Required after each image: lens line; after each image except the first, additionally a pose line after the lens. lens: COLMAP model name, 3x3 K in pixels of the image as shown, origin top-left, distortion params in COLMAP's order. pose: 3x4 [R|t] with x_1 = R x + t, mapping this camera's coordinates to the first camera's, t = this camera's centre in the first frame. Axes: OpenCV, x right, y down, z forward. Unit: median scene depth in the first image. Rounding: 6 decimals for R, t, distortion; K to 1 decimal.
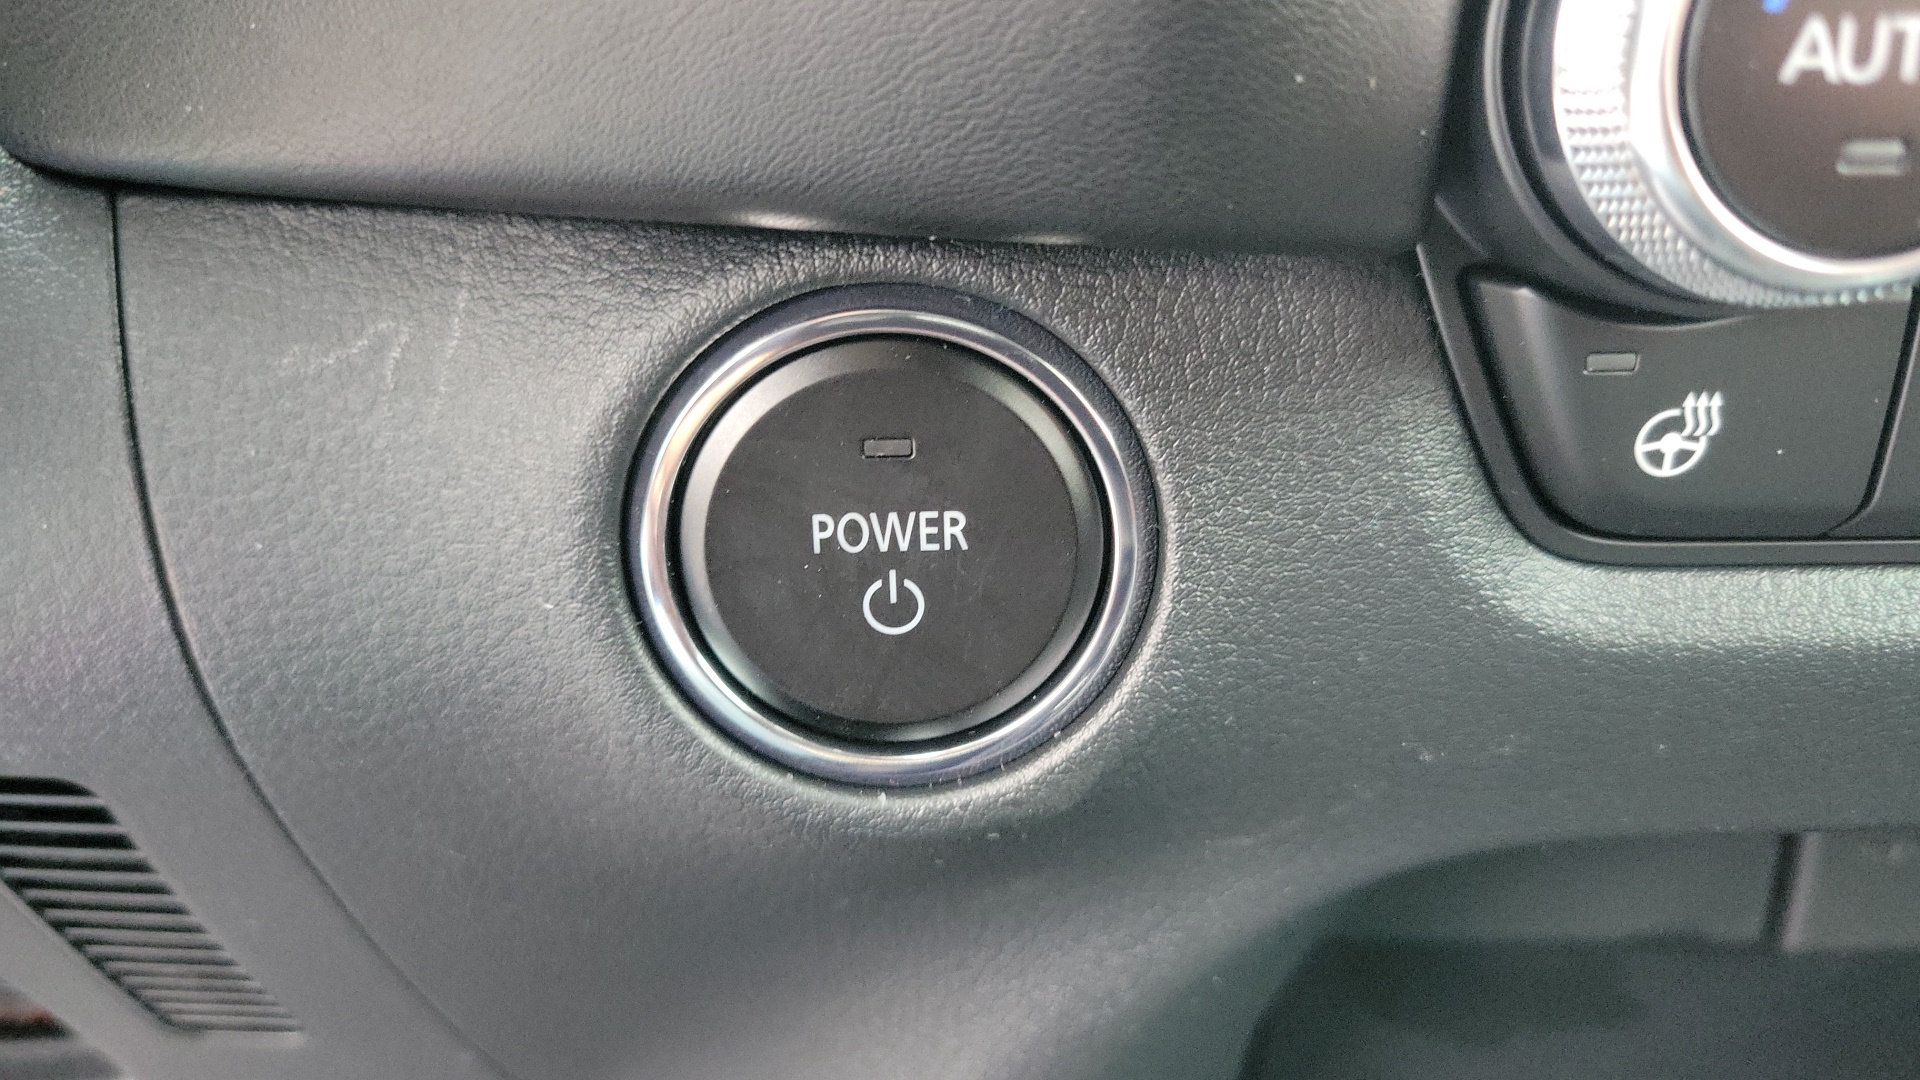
lens RADIAL K [[1430.7, 0, 960.0], [0, 1430.7, 540.0], [0, 0, 1]] dist [0.017543, -0.000140]
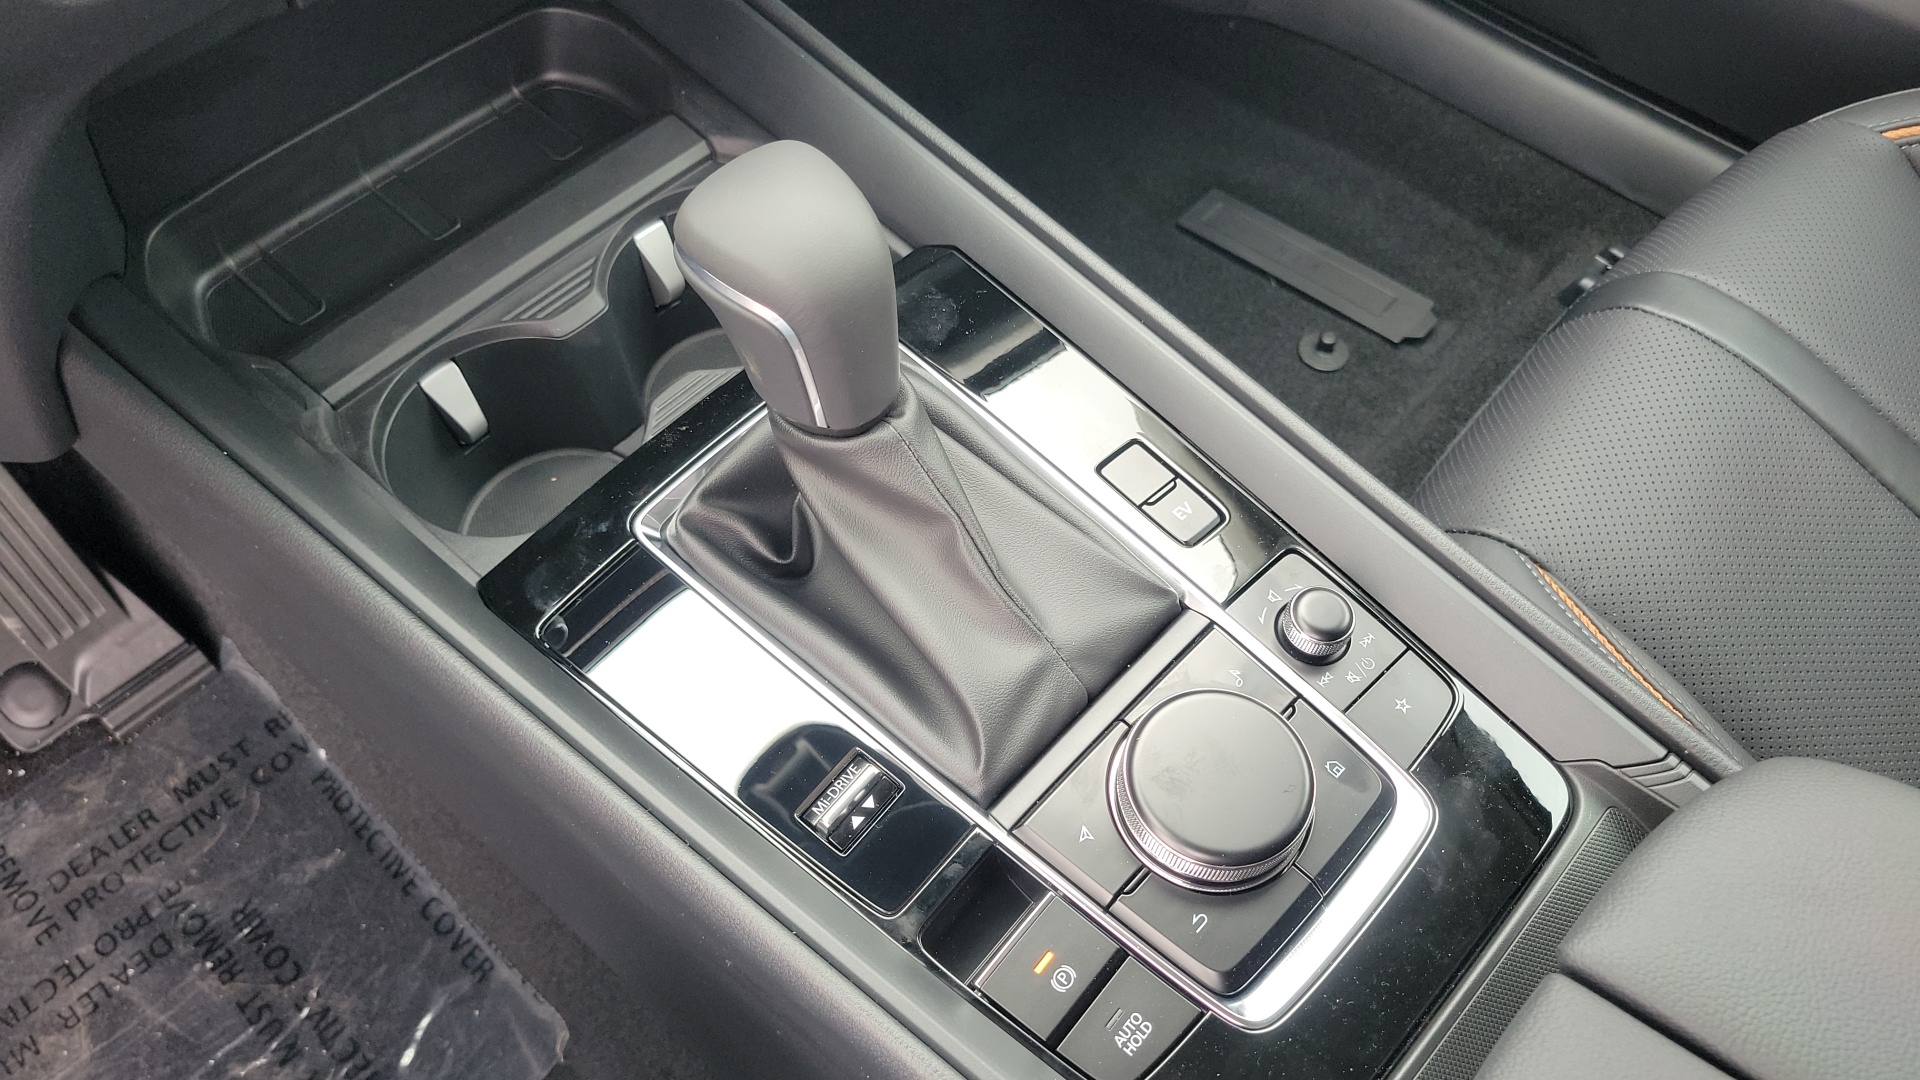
lens RADIAL K [[1467.1, 0, 957.4], [0, 1467.1, 543.6], [0, 0, 1]] dist [0.001688, -0.002333]
pose [[0.716530, -0.578305, 0.390061, -0.119954], [0.199844, 0.705930, 0.679504, -0.888808], [-0.668316, -0.408934, 0.621391, -2.664127]]
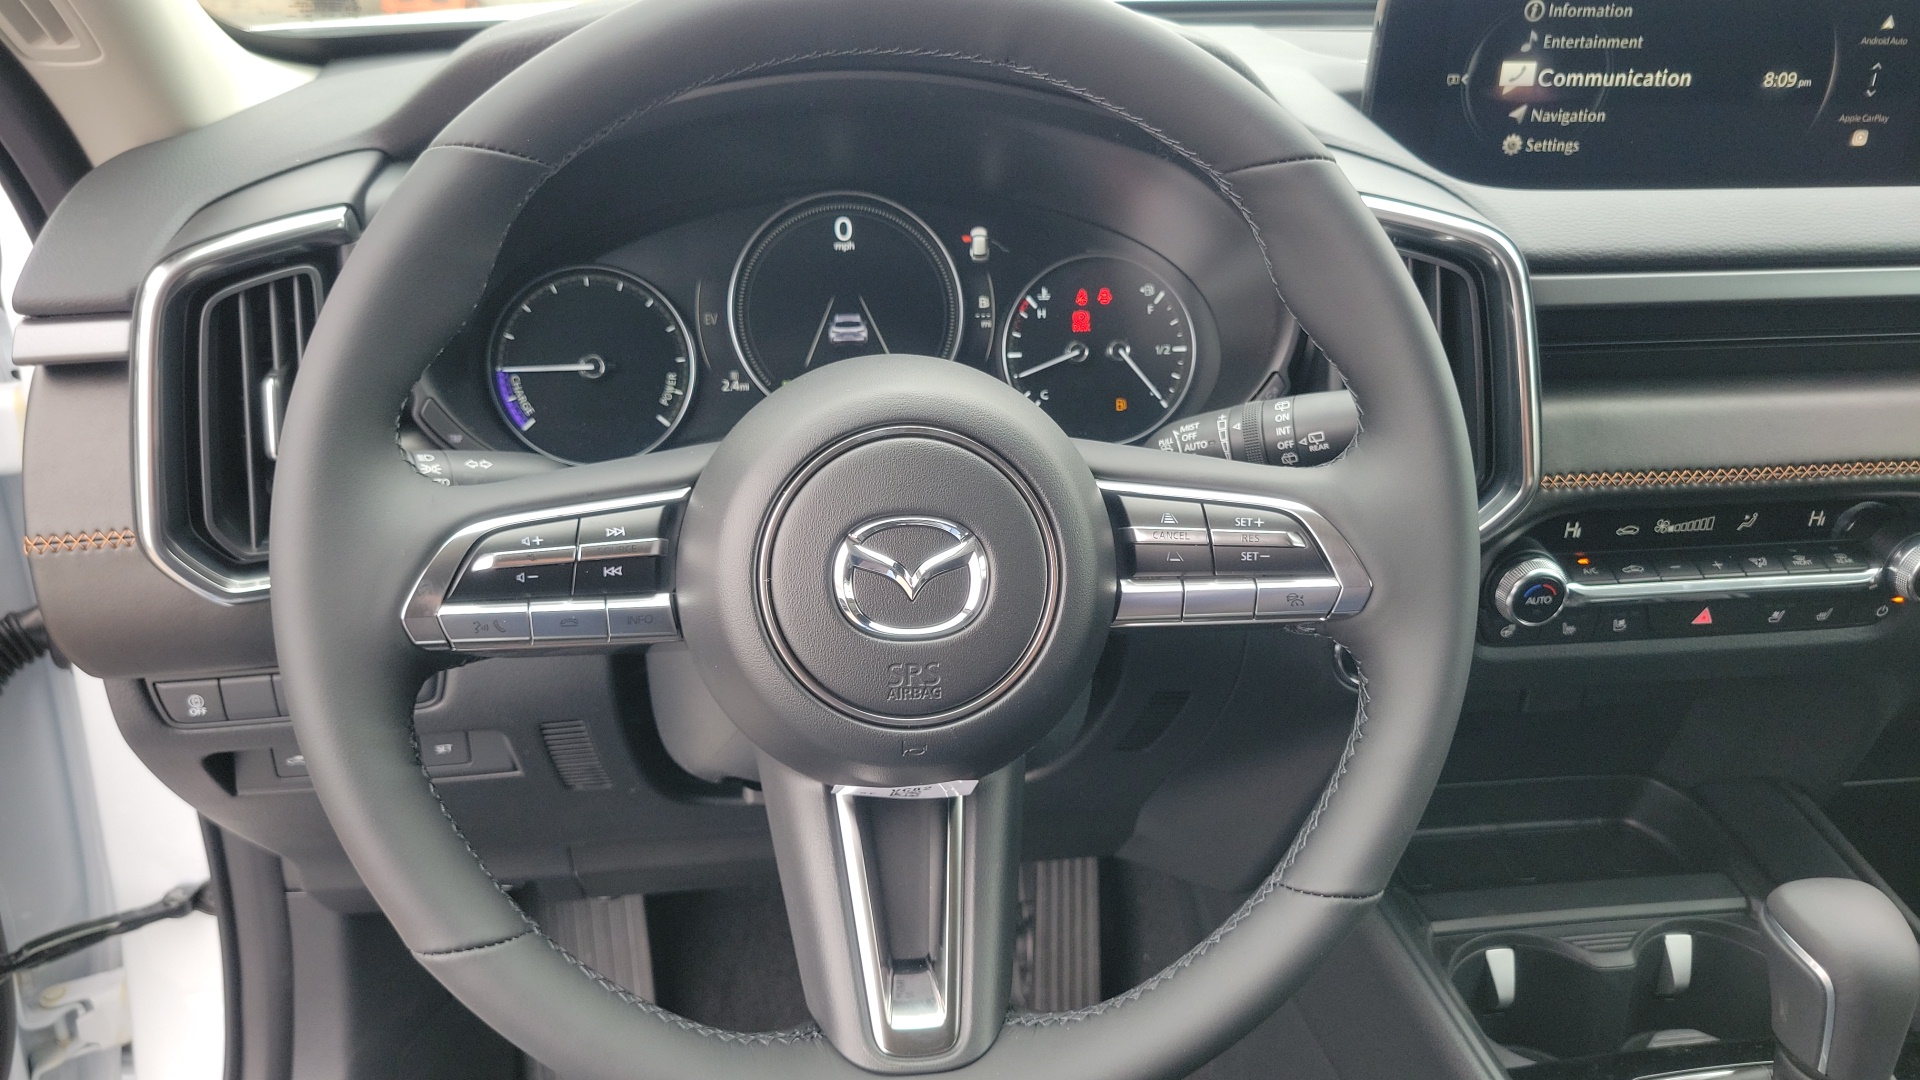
lens RADIAL K [[1430.7, 0, 960.0], [0, 1430.7, 540.0], [0, 0, 1]] dist [0.017543, -0.000140]
pose [[0.996056, -0.023347, 0.085604, -2.241497], [0.011746, 0.990966, 0.133595, -1.247436], [-0.087950, -0.132063, 0.987332, -4.586746]]
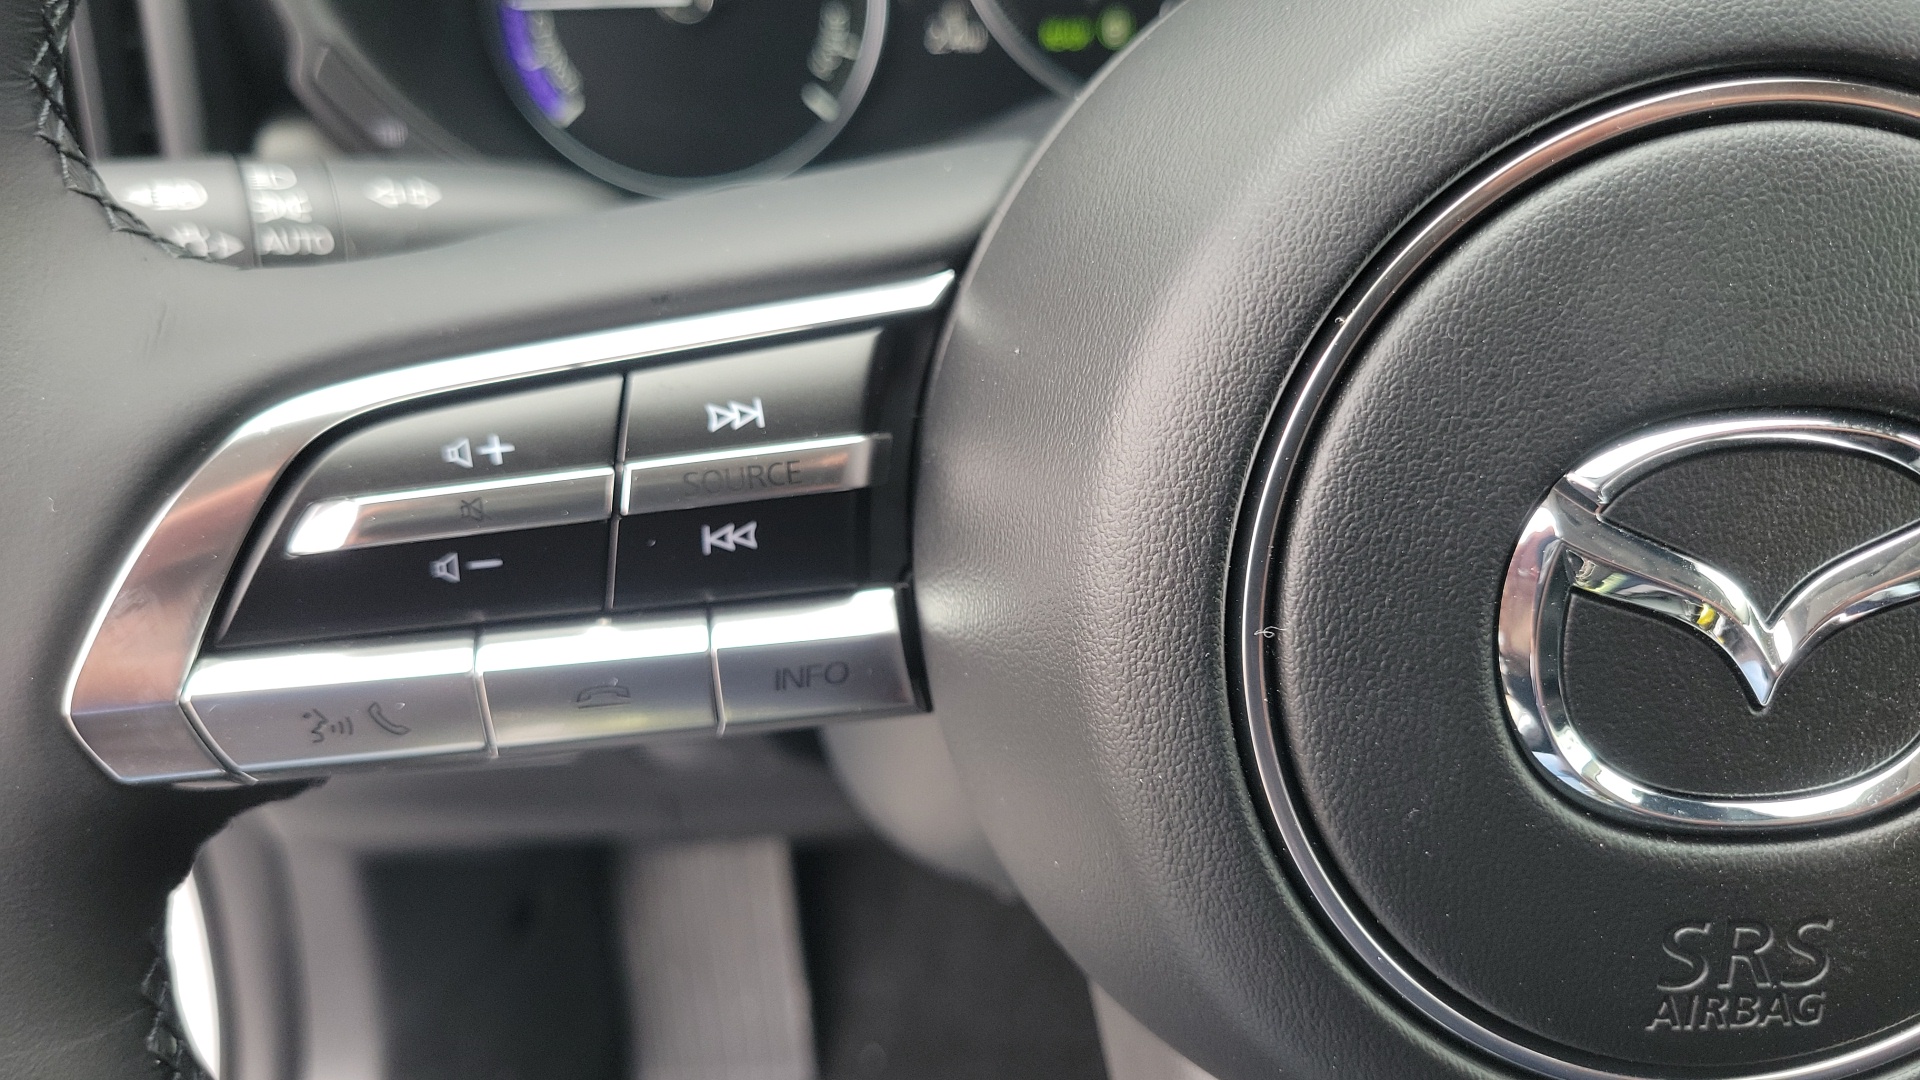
lens RADIAL K [[1594.4, 0, 962.6], [0, 1594.4, 542.8], [0, 0, 1]] dist [-0.003084, -0.000902]
pose [[0.999899, -0.009395, -0.010649, -2.647029], [0.012144, 0.954403, 0.298273, -1.062491], [0.007361, -0.298372, 0.954421, -1.900009]]
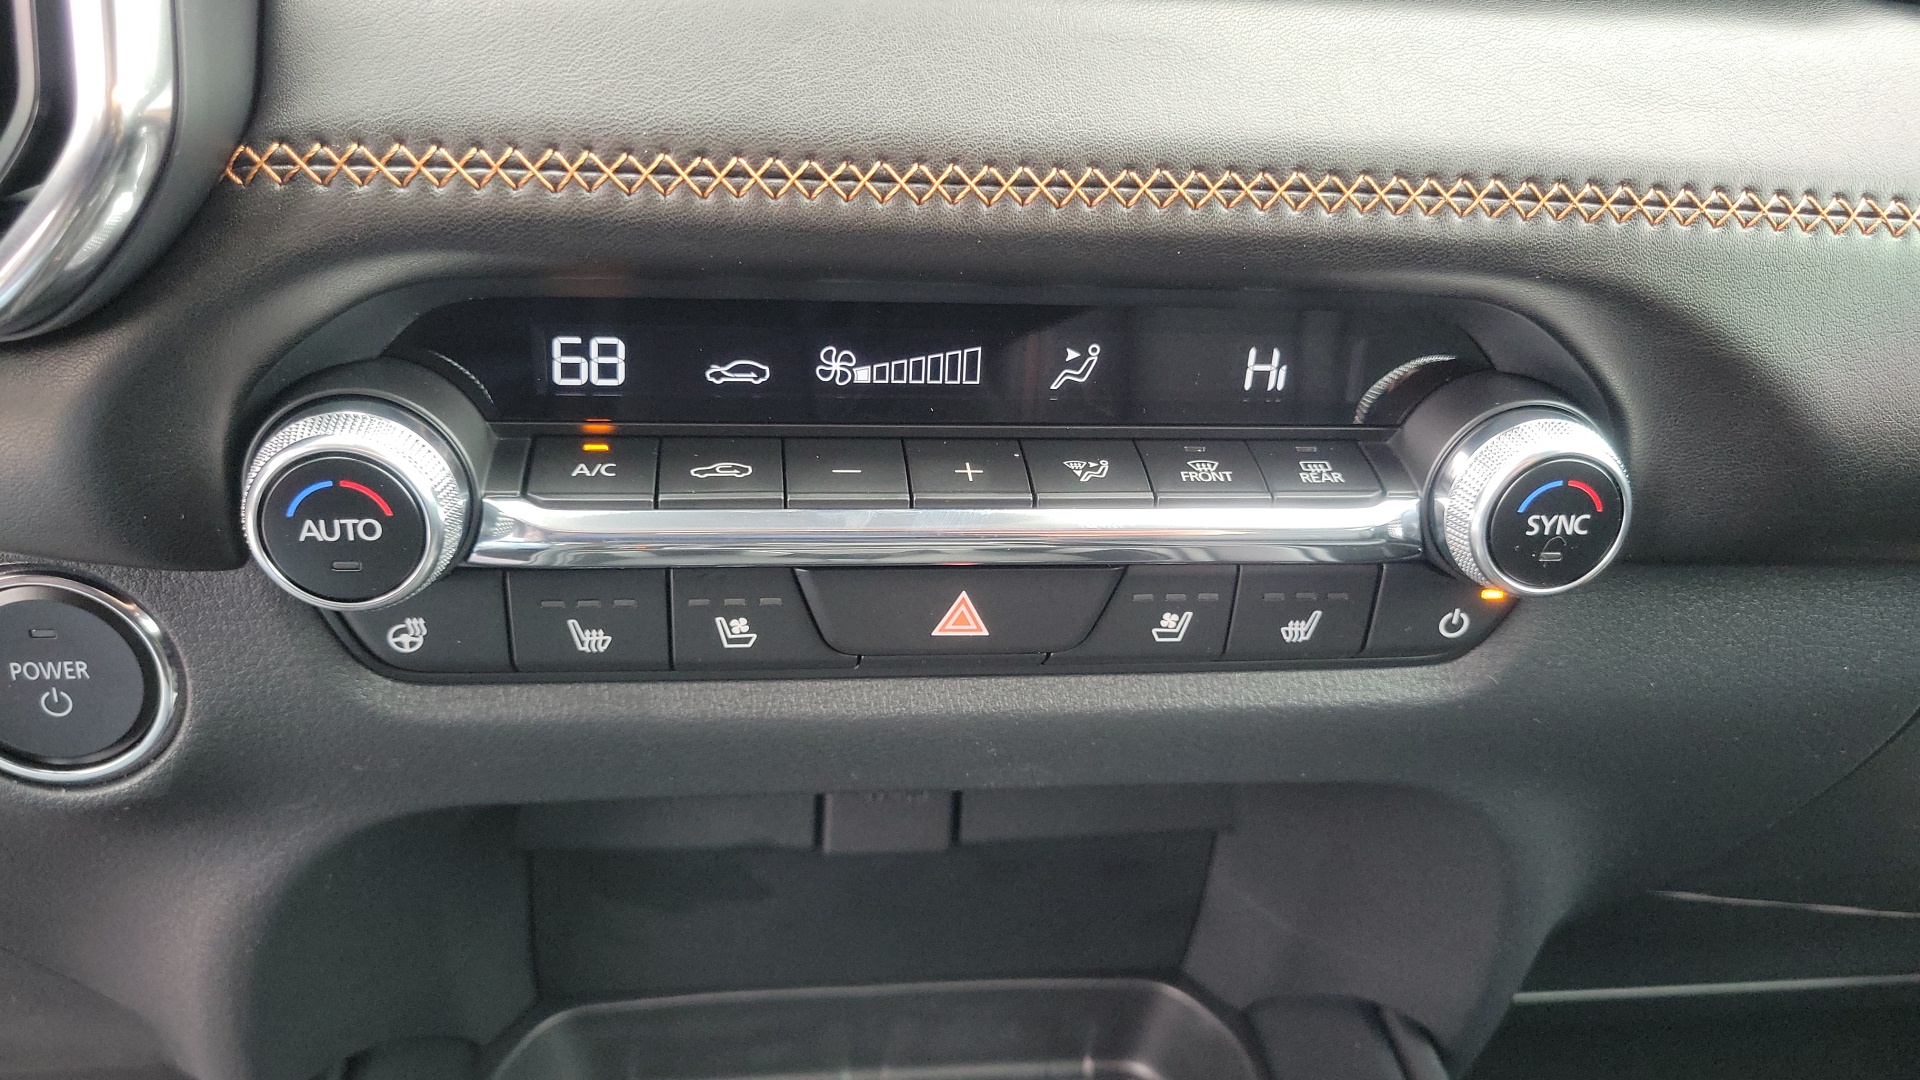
lens RADIAL K [[1440.7, 0, 963.1], [0, 1440.7, 501.9], [0, 0, 1]] dist [-0.003309, -0.003321]
pose [[0.994832, 0.018670, 0.099800, 1.086706], [-0.023291, 0.998700, 0.045331, -0.385534], [-0.098824, -0.047421, 0.993974, -1.252153]]
